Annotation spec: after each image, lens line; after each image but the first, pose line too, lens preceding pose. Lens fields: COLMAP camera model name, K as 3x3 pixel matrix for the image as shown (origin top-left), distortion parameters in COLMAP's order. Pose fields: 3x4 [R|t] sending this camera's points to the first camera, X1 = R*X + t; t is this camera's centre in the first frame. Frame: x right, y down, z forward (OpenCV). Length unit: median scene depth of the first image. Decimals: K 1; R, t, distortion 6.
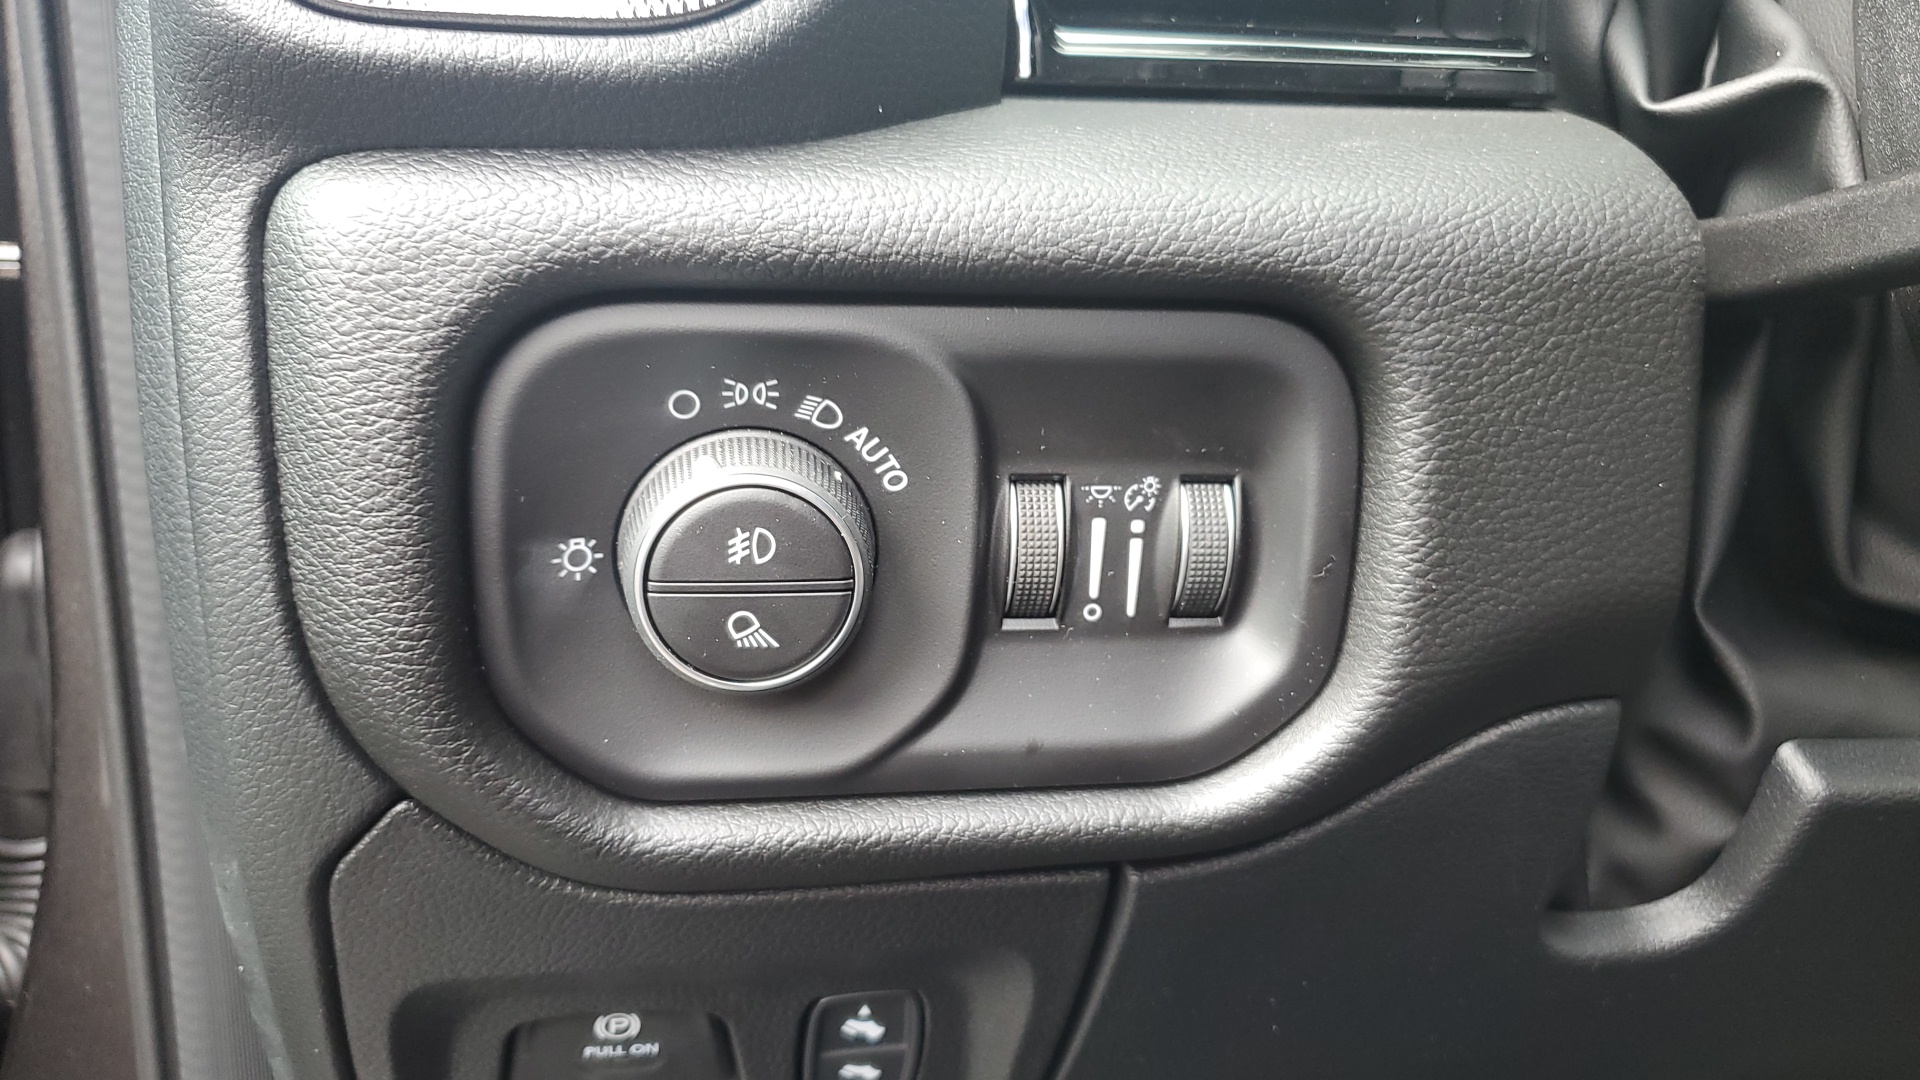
lens RADIAL K [[1558.9, 0, 960.0], [0, 1558.9, 540.0], [0, 0, 1]] dist [-0.000765, -0.008065]
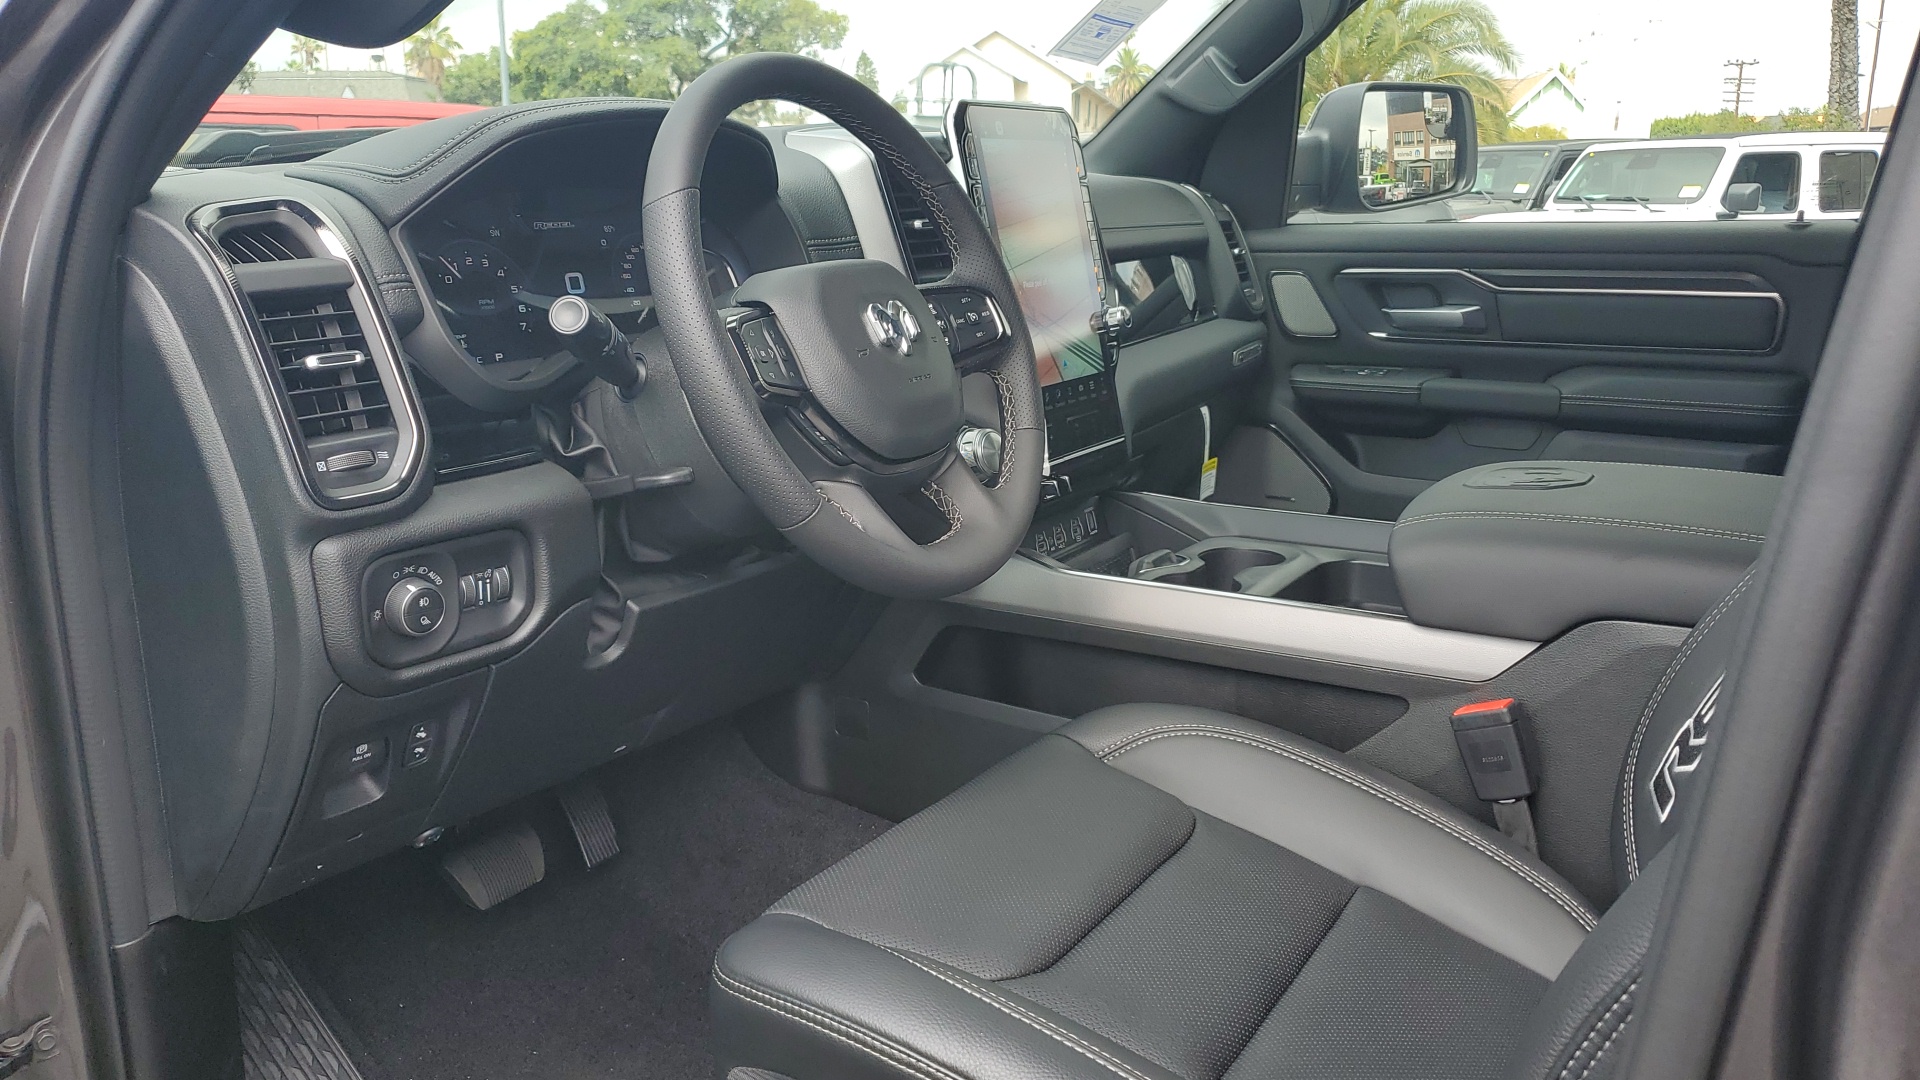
lens RADIAL K [[1494.0, 0, 994.7], [0, 1494.0, 541.1], [0, 0, 1]] dist [0.001554, -0.010090]
pose [[0.704803, -0.196219, 0.681726, -1.666497], [0.197494, 0.977267, 0.077105, -0.155242], [-0.681358, 0.080293, 0.727533, -2.928391]]
